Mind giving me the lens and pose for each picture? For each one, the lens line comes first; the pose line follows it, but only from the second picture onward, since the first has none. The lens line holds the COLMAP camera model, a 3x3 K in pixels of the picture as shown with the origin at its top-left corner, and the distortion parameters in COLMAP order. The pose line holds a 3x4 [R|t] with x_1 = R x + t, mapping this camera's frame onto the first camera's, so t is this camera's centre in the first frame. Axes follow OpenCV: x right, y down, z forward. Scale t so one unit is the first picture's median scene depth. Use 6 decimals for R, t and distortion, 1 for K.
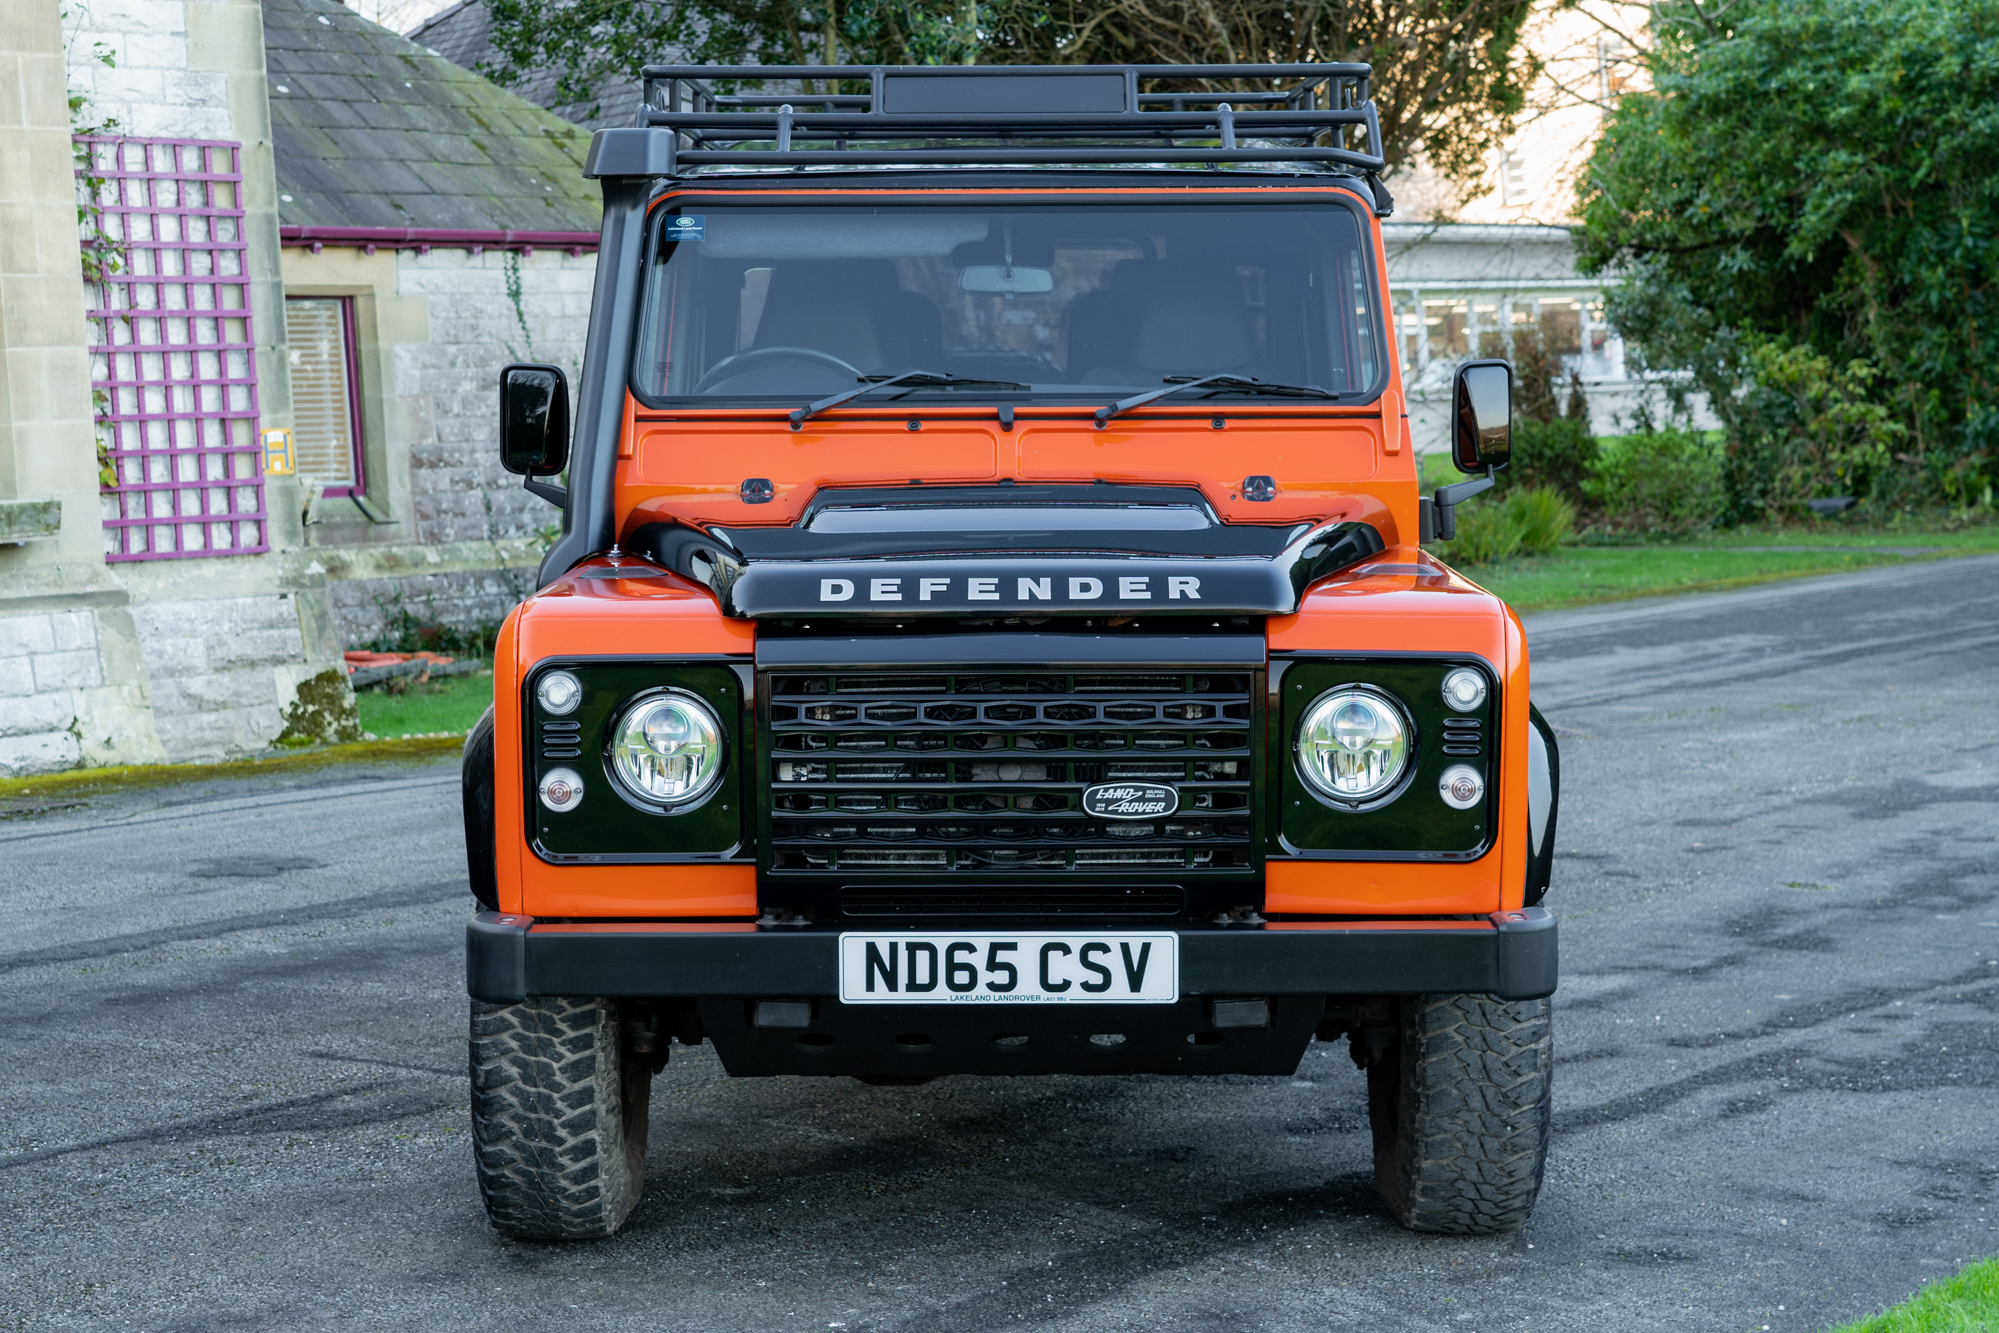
lens RADIAL K [[2678.3, 0, 999.5], [0, 2678.3, 666.5], [0, 0, 1]] dist [0.040600, 0.016524]
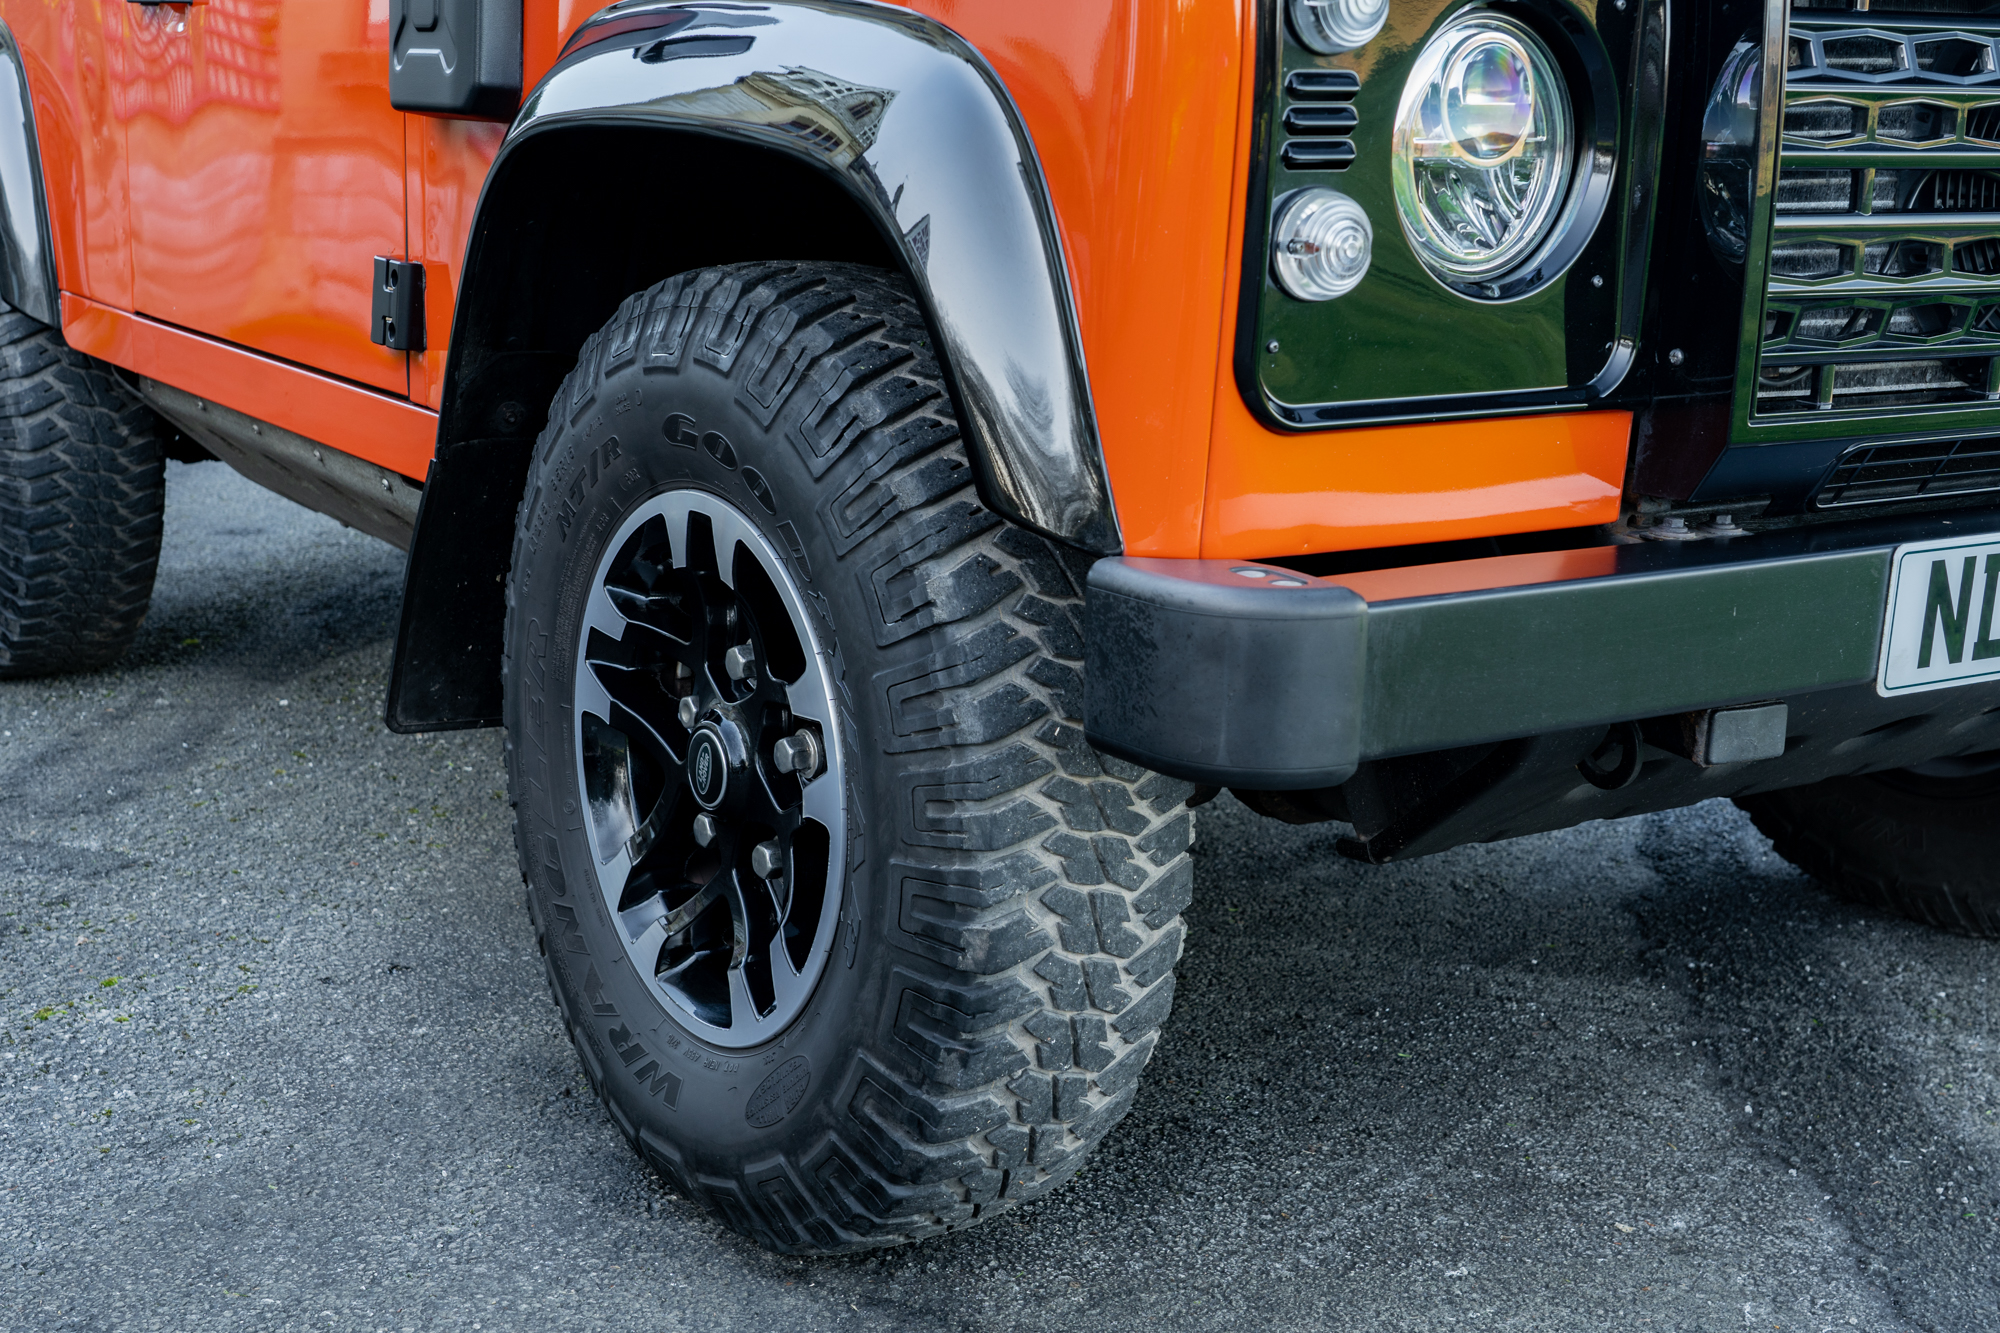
lens RADIAL K [[2679.6, 0, 1000.0], [0, 2679.6, 666.5], [0, 0, 1]] dist [0.040600, 0.016524]
pose [[0.848536, -0.096794, 0.520209, -0.405280], [0.007445, 0.985213, 0.171172, 0.037590], [-0.529085, -0.141373, 0.836709, 0.654339]]
